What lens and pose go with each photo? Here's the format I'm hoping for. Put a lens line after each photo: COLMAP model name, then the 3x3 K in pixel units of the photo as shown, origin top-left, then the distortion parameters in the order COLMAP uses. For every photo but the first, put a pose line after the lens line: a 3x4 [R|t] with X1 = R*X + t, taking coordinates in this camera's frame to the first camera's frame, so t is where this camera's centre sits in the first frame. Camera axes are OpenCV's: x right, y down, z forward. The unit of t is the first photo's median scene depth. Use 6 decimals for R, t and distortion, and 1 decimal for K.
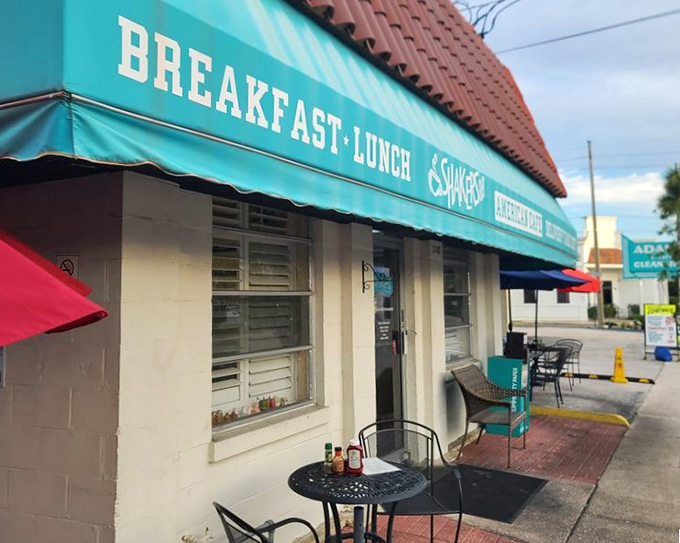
lens RADIAL K [[547.0, 0, 340.0], [0, 547.0, 271.5], [0, 0, 1]] dist [-0.011740, -0.000698]
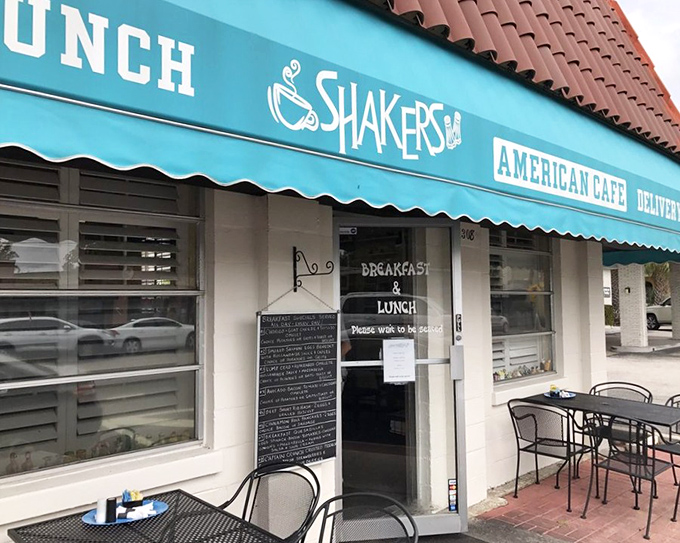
lens RADIAL K [[430.6, 0, 339.8], [0, 430.6, 258.9], [0, 0, 1]] dist [0.005728, -0.003074]
pose [[0.926932, -0.027762, -0.374202, 0.313508], [0.014855, 0.999192, -0.037332, 0.016559], [0.374936, 0.029045, 0.926596, 0.470281]]
